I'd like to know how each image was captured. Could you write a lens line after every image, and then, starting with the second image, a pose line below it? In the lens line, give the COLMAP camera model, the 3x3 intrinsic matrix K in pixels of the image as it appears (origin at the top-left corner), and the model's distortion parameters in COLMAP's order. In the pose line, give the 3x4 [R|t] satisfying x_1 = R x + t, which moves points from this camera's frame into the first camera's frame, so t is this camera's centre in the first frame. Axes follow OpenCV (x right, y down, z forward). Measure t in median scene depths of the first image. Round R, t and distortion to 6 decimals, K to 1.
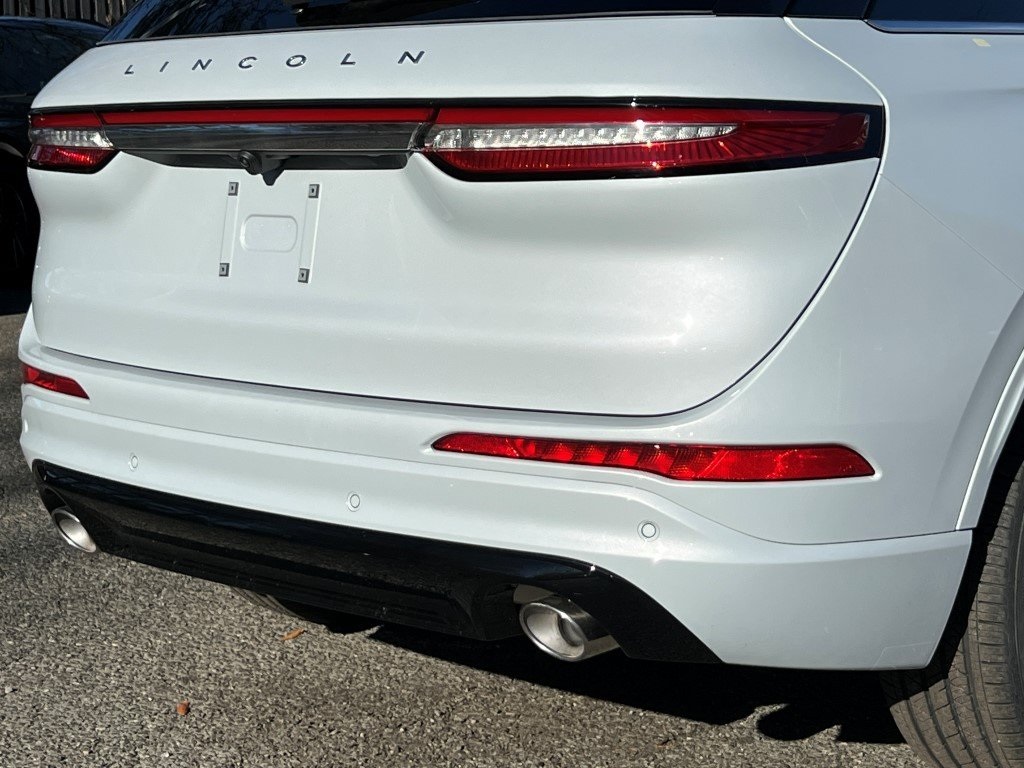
lens RADIAL K [[1575.9, 0, 427.1], [0, 1575.9, 383.0], [0, 0, 1]] dist [0.096000, -0.096806]
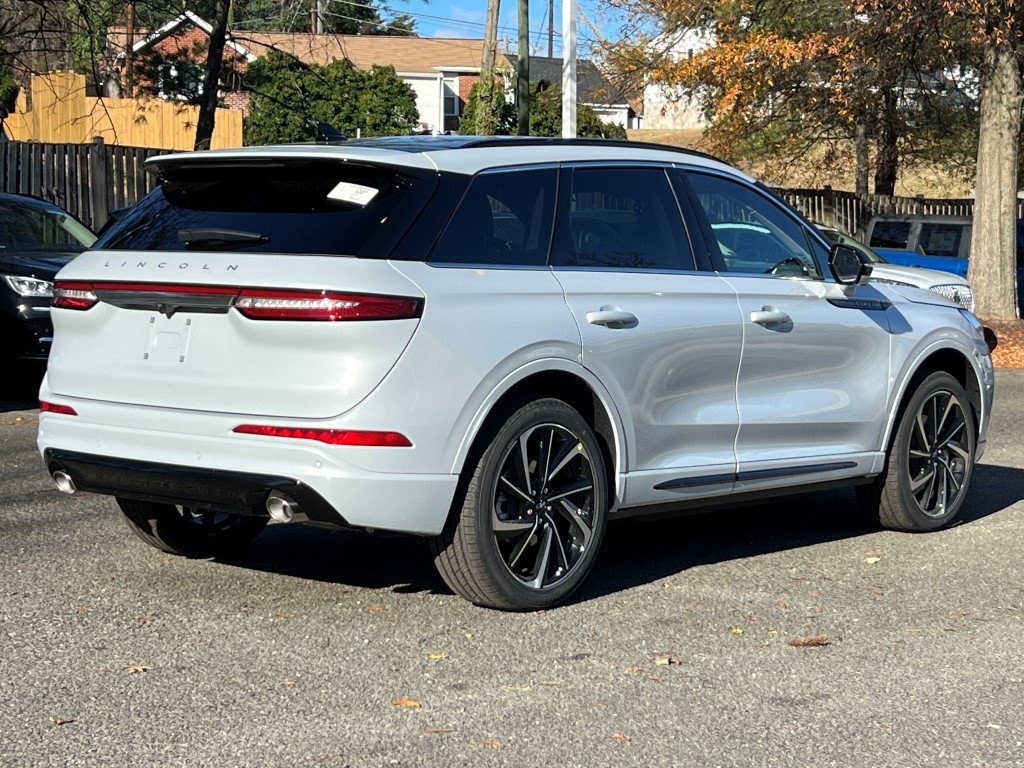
lens RADIAL K [[1575.9, 0, 427.1], [0, 1575.9, 383.0], [0, 0, 1]] dist [0.096000, -0.096806]
pose [[0.996900, 0.042585, 0.066163, 0.127087], [-0.035556, 0.993941, -0.104007, 0.194406], [-0.070191, 0.101332, 0.992373, -1.303425]]
